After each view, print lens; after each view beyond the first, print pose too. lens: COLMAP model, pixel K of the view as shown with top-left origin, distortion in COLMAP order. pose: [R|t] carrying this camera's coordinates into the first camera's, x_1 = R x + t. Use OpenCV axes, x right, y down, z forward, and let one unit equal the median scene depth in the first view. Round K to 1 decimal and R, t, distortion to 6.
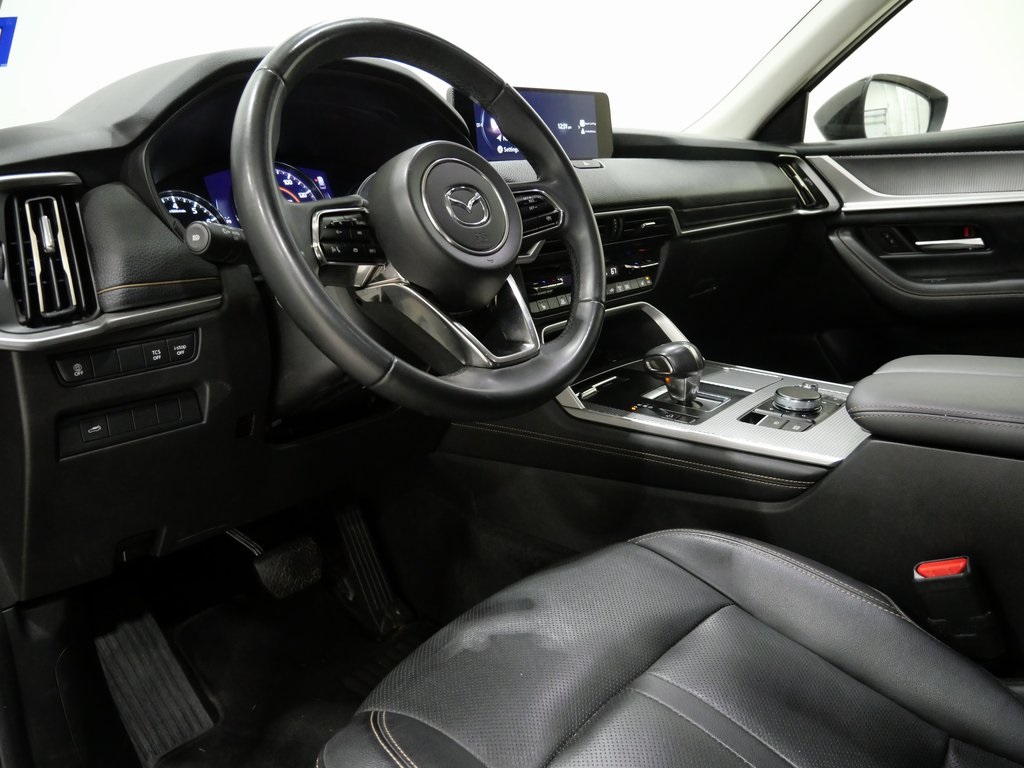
lens RADIAL K [[759.7, 0, 512.0], [0, 759.7, 384.0], [0, 0, 1]] dist [-0.009018, -0.003419]
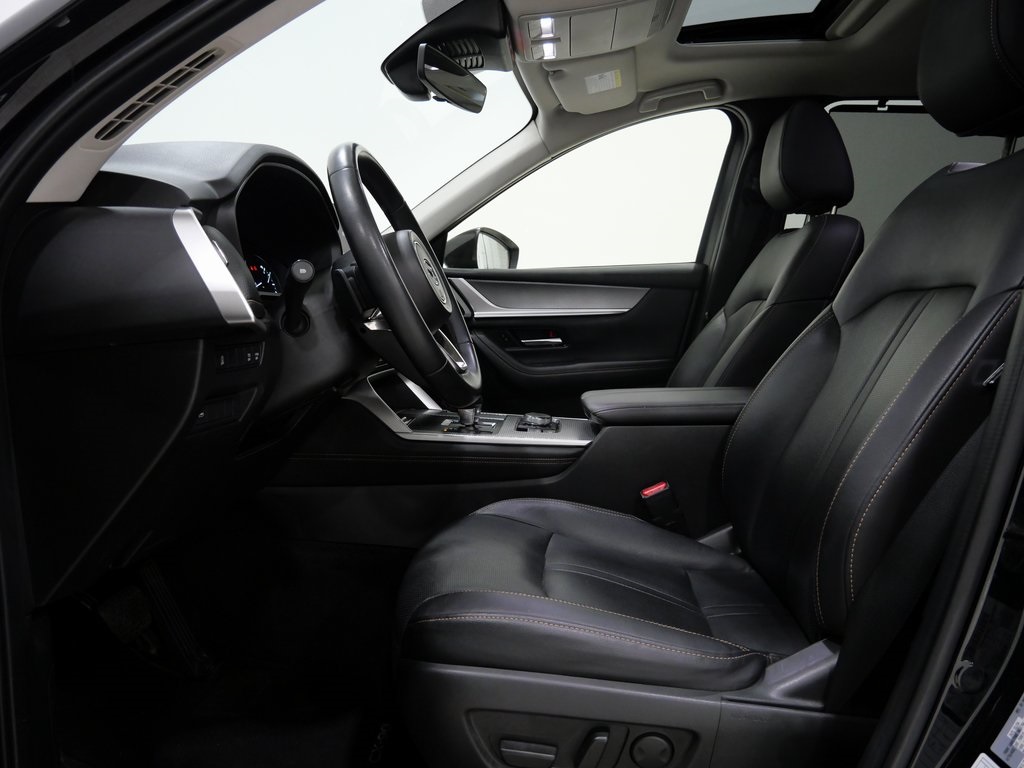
lens RADIAL K [[759.7, 0, 512.0], [0, 759.7, 384.0], [0, 0, 1]] dist [-0.009018, -0.003419]
pose [[0.792993, 0.003928, 0.609218, -0.390478], [0.101403, 0.985180, -0.138343, 0.101033], [-0.600733, 0.171481, 0.780842, -0.125252]]
